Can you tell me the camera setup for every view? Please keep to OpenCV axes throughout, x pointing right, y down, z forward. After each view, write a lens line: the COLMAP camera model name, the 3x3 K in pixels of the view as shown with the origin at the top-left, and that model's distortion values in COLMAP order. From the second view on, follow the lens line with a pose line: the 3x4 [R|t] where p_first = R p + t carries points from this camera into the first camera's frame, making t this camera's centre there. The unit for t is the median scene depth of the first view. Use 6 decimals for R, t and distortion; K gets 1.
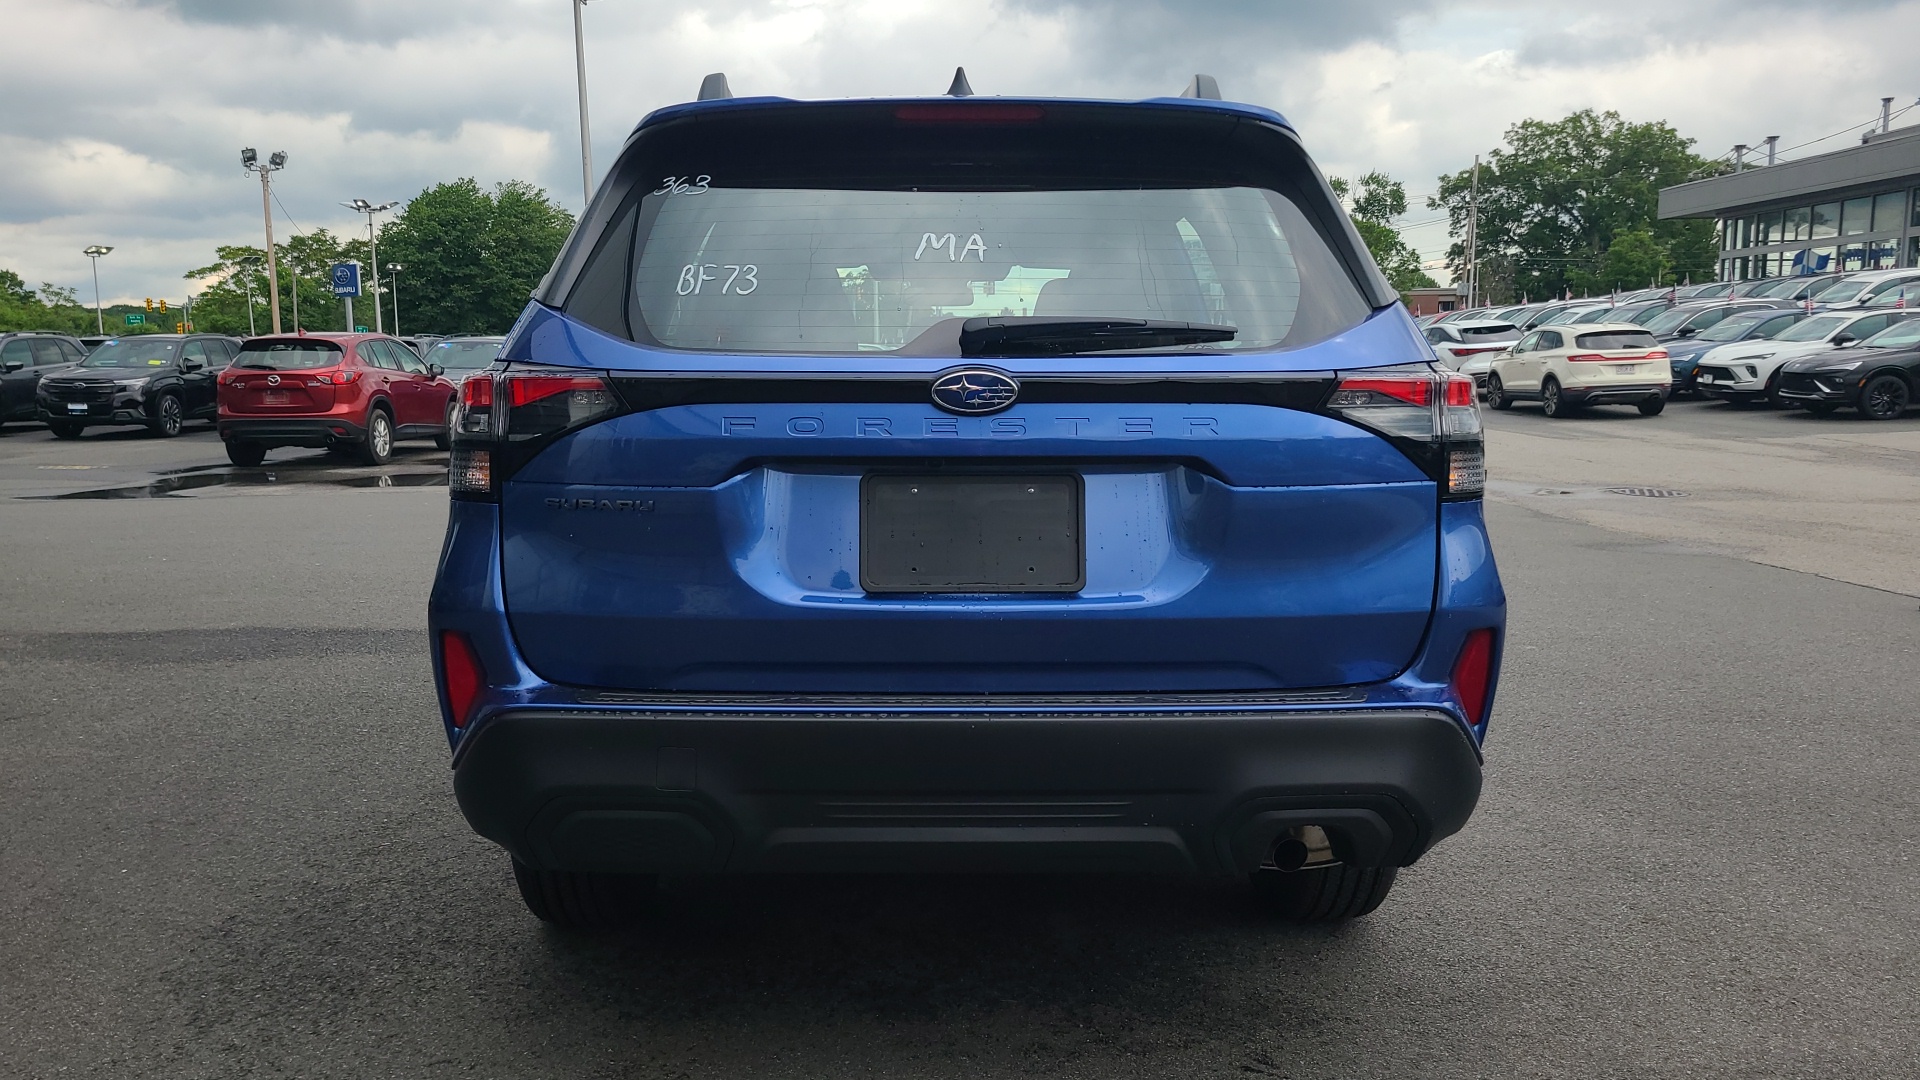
lens RADIAL K [[1441.2, 0, 969.8], [0, 1441.2, 566.6], [0, 0, 1]] dist [0.050449, 0.001278]
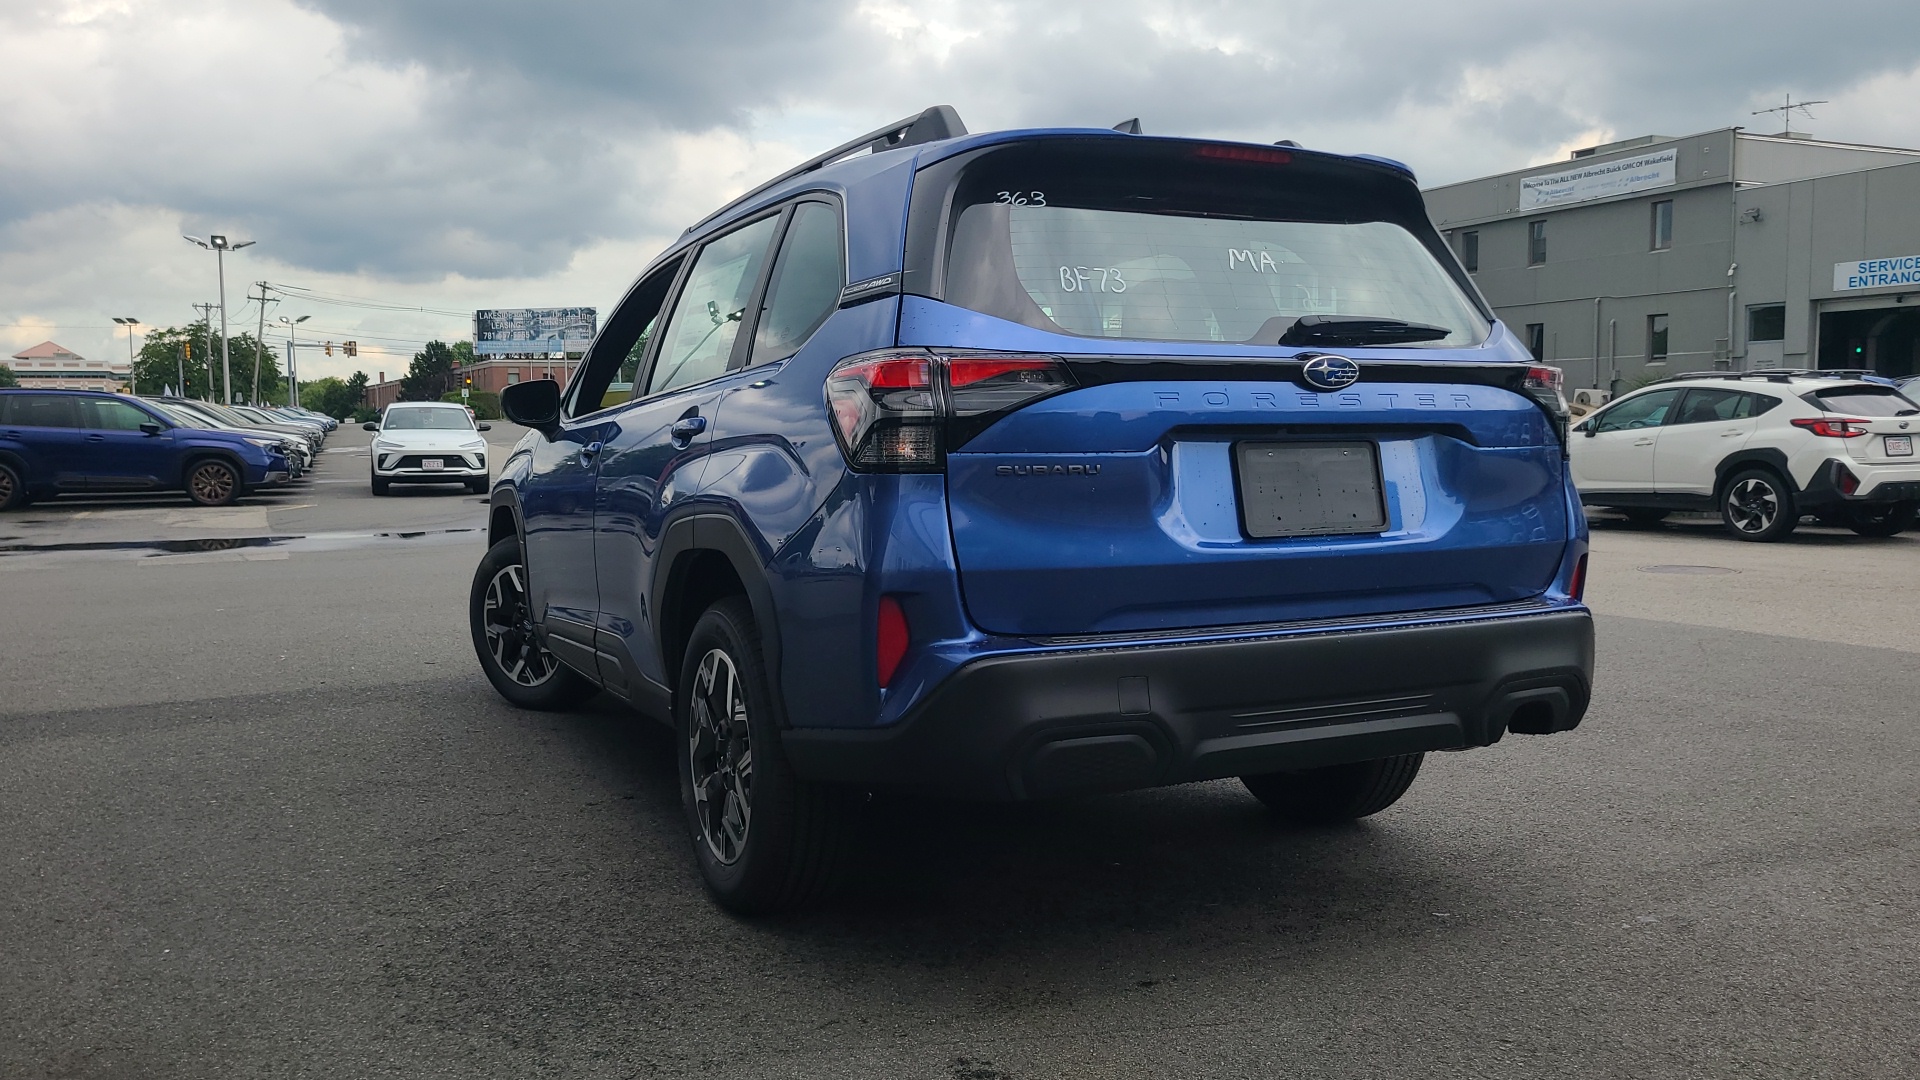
lens RADIAL K [[1455.9, 0, 960.0], [0, 1455.9, 540.0], [0, 0, 1]] dist [0.038387, -0.009442]
pose [[0.899033, -0.035744, 0.436420, -0.815253], [0.065862, 0.996363, -0.054072, 0.069425], [-0.432900, 0.077356, 0.898117, 0.006190]]
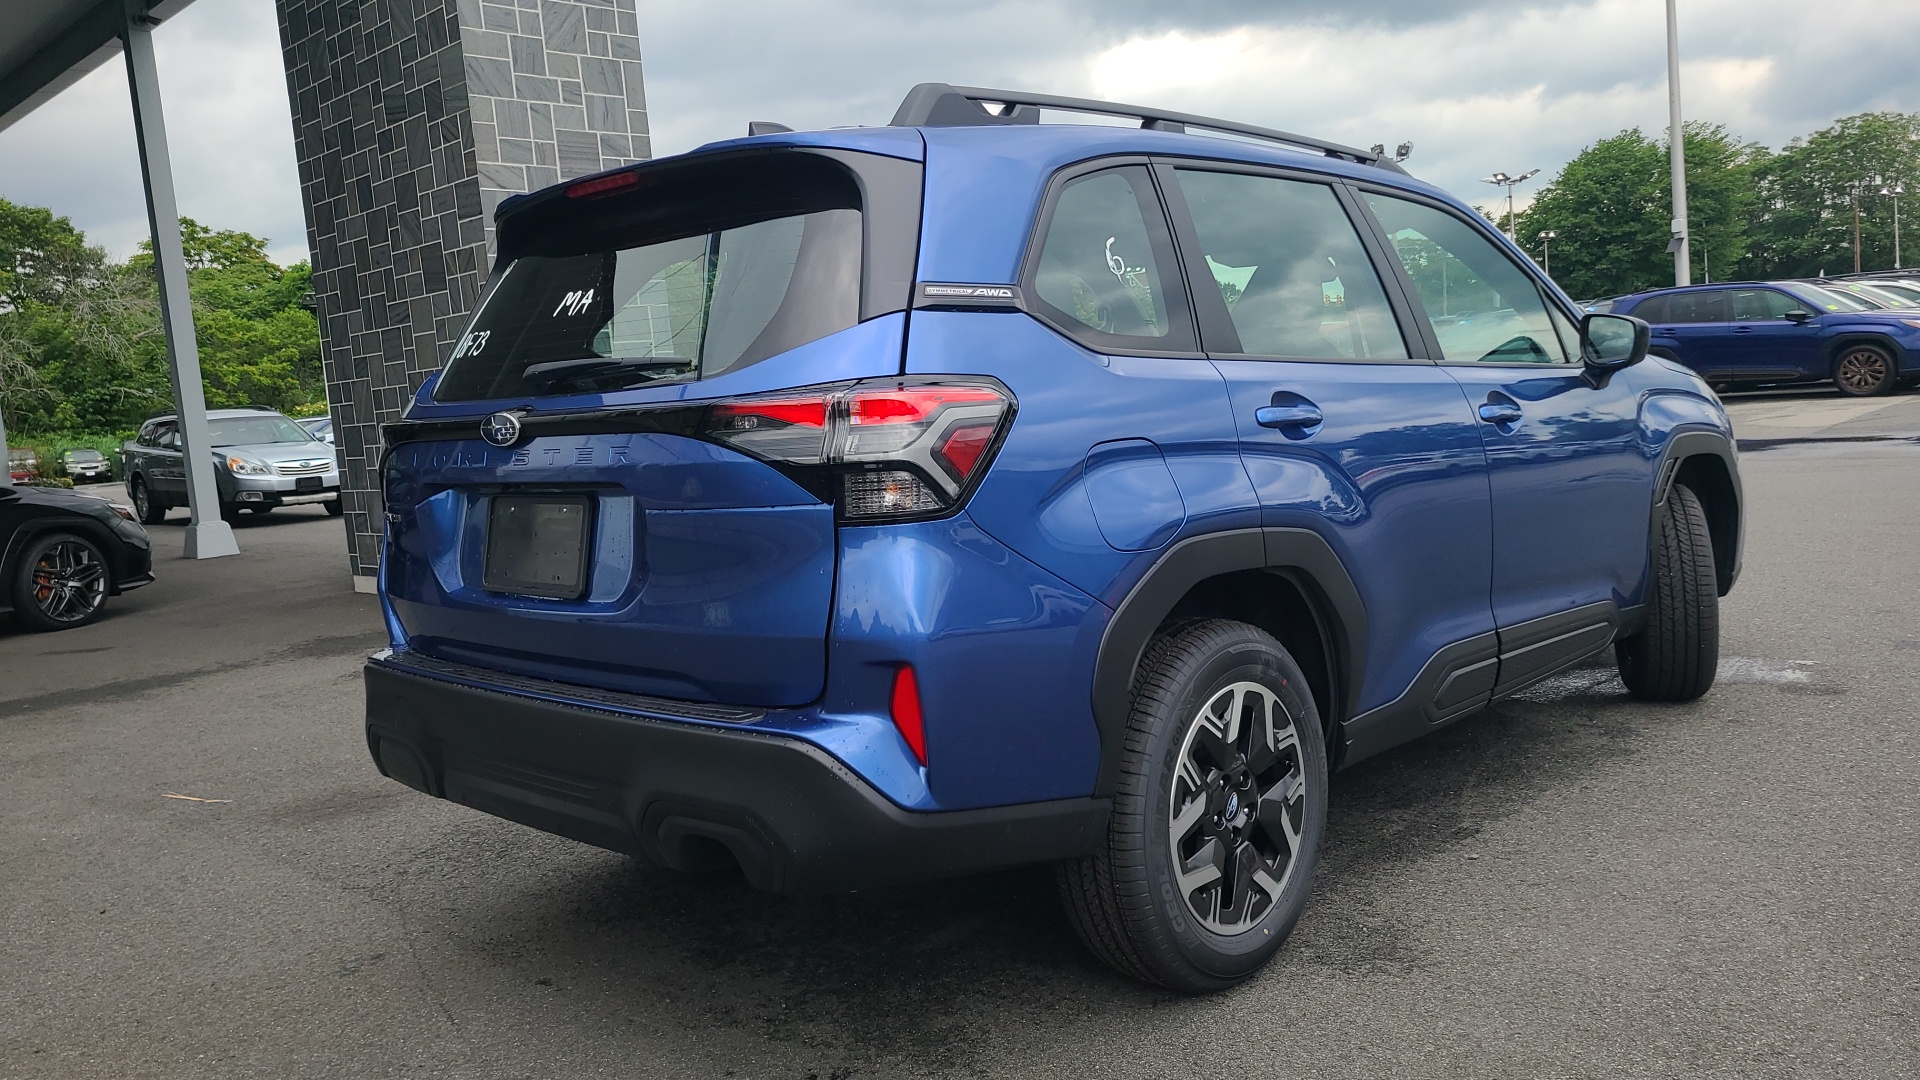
lens RADIAL K [[1481.4, 0, 970.9], [0, 1481.4, 540.7], [0, 0, 1]] dist [0.063308, -0.011689]
pose [[0.706732, 0.028954, -0.706889, 1.117349], [-0.028186, 0.999521, 0.012761, -0.051860], [0.706920, 0.010906, 0.707210, 0.374537]]
